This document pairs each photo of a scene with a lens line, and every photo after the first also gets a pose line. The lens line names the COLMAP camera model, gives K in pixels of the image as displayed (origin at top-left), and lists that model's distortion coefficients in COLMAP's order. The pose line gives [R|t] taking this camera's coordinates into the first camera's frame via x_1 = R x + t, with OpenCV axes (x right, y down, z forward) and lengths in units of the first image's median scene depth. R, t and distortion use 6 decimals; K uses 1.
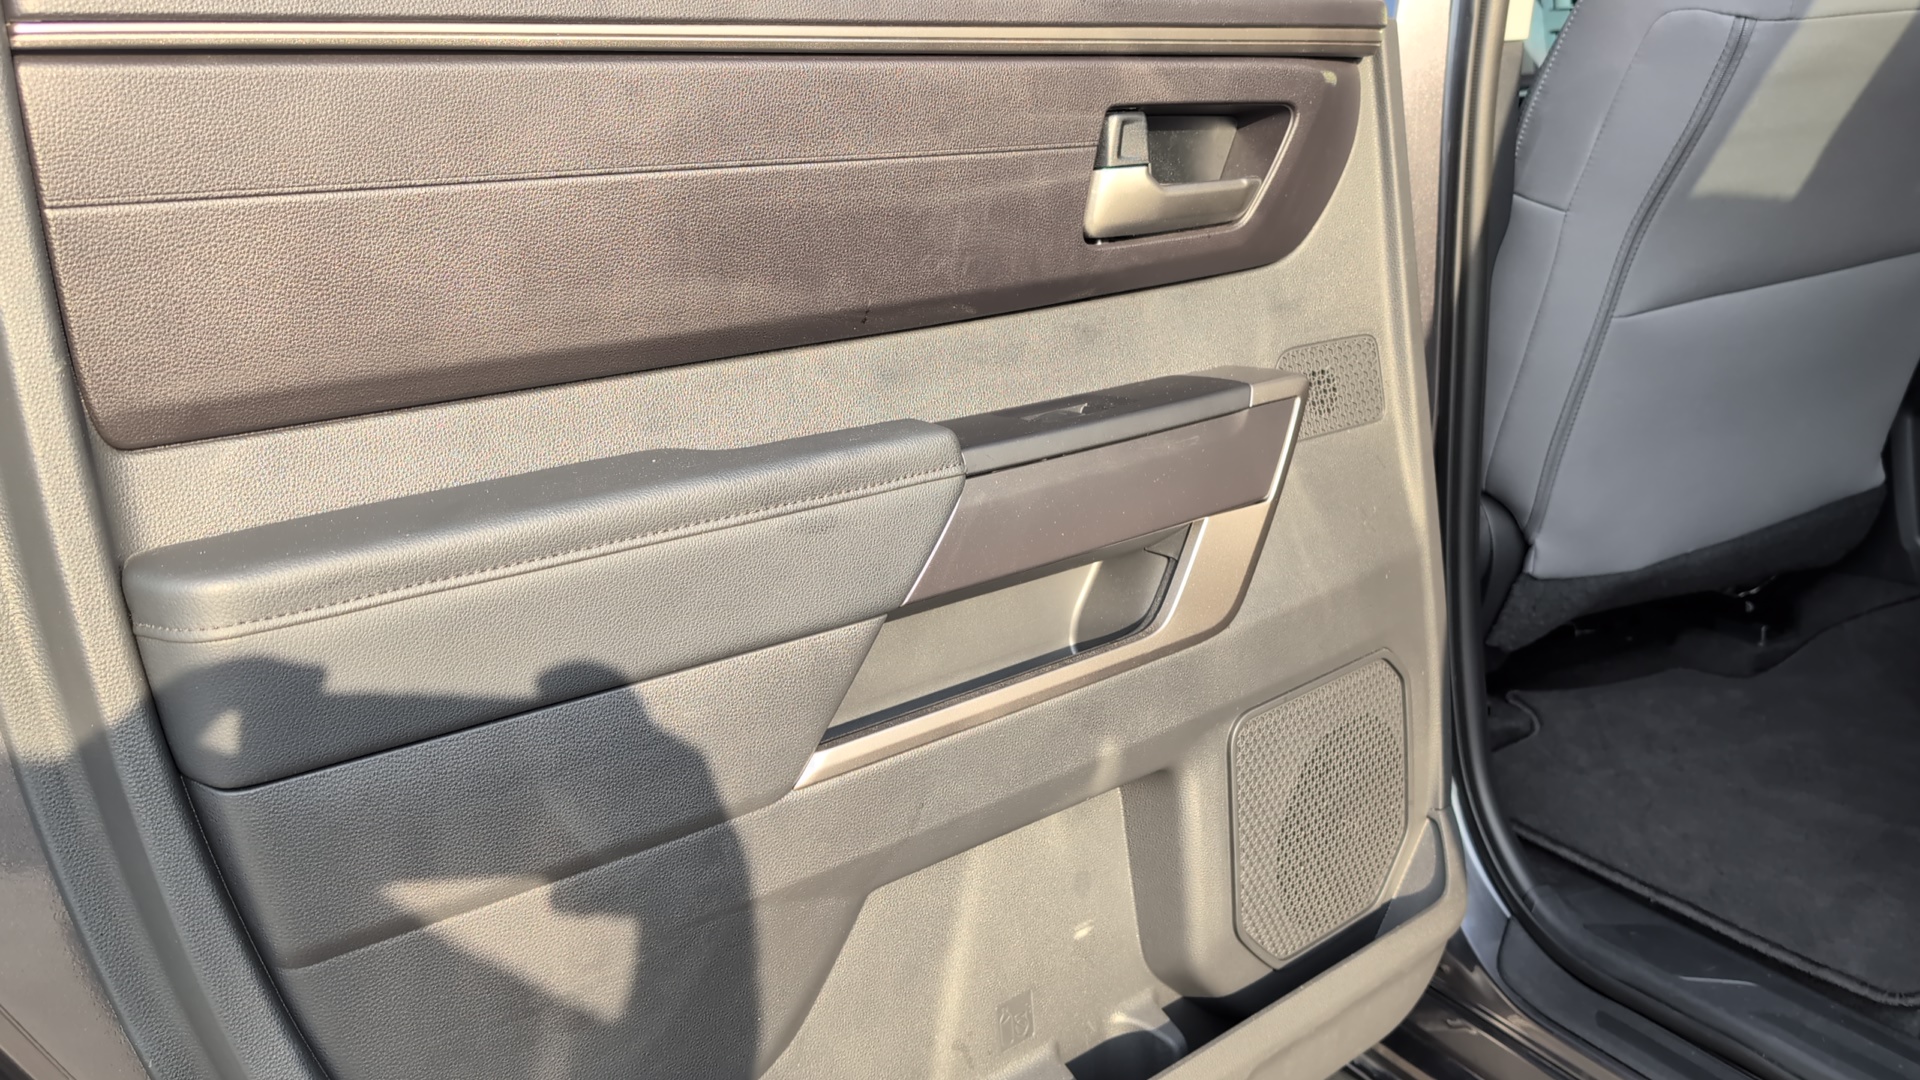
lens RADIAL K [[1603.7, 0, 957.4], [0, 1603.7, 594.4], [0, 0, 1]] dist [0.003938, 0.009102]
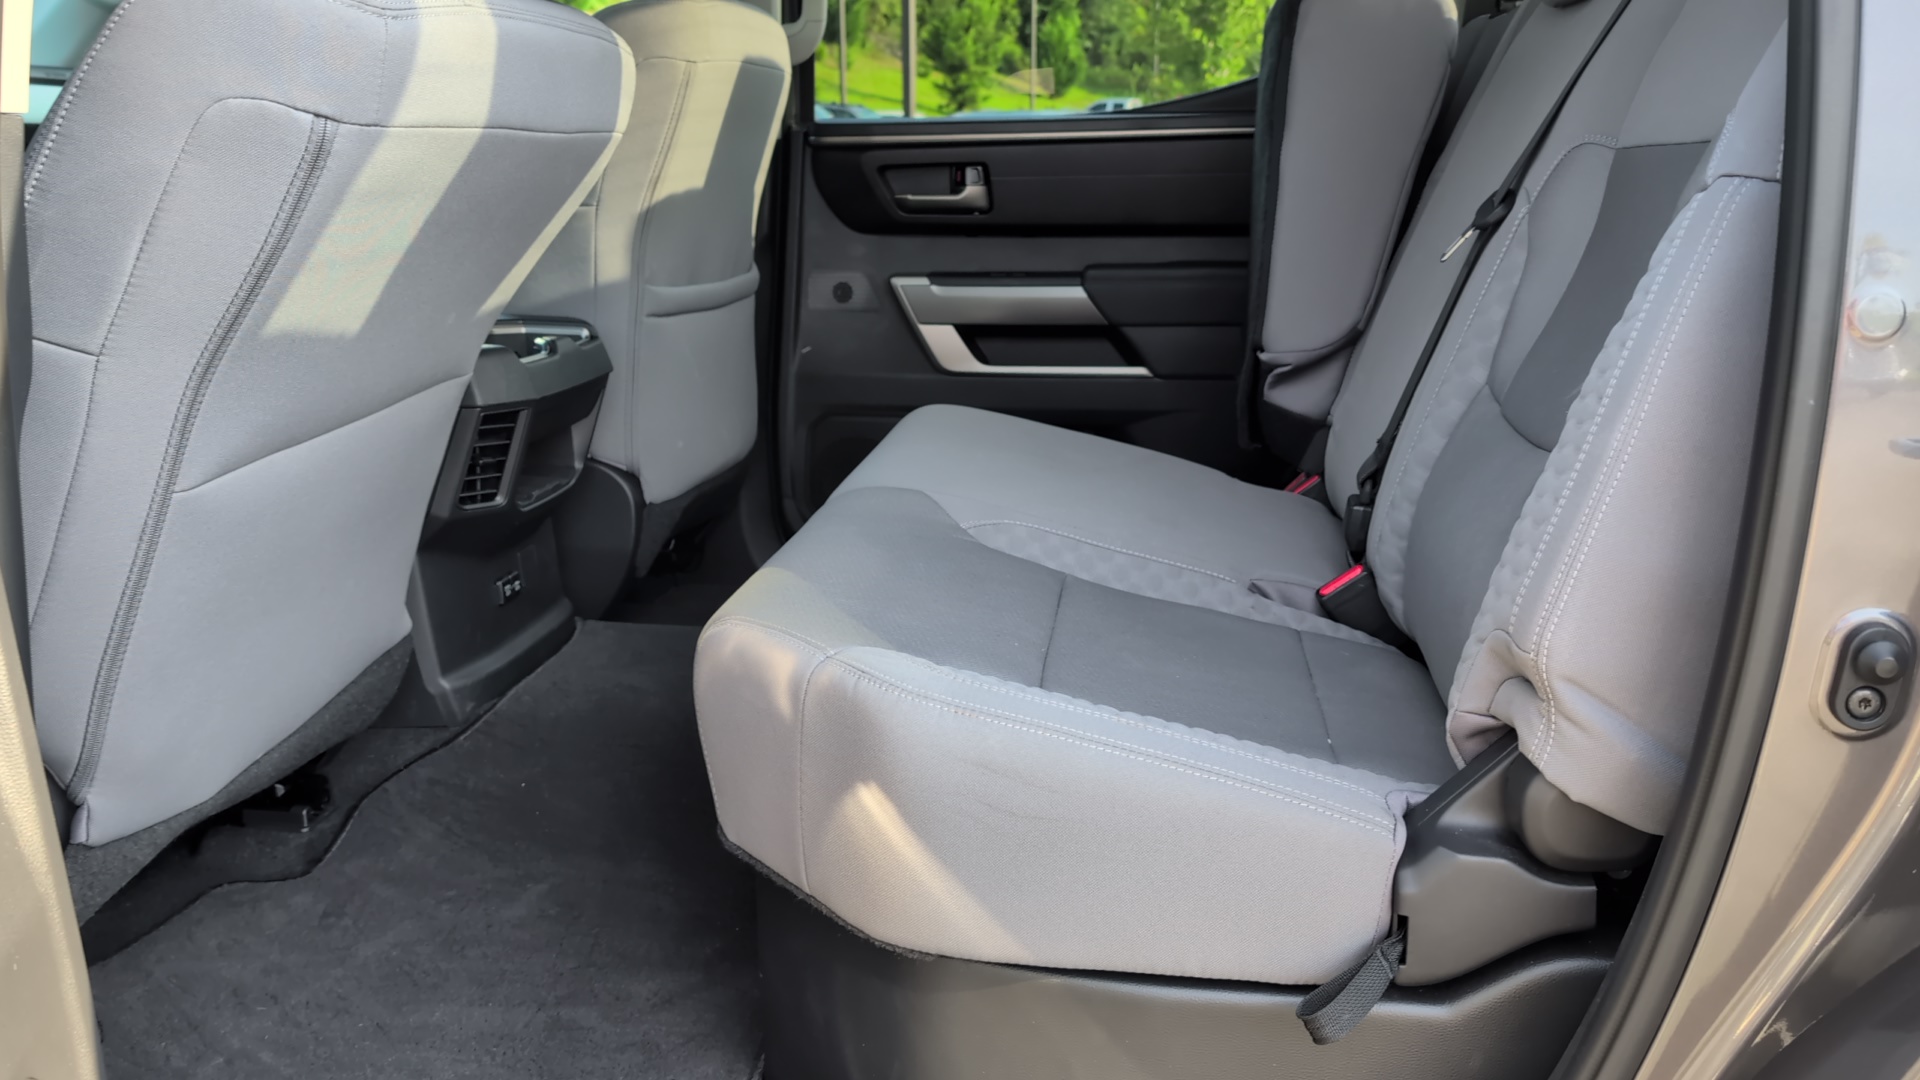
lens RADIAL K [[1618.8, 0, 960.0], [0, 1618.8, 540.0], [0, 0, 1]] dist [0.061415, -0.124111]
pose [[0.538316, -0.115420, 0.834802, -0.029226], [0.189345, 0.981816, 0.013648, -0.093876], [-0.821197, 0.150718, 0.550381, 0.293160]]
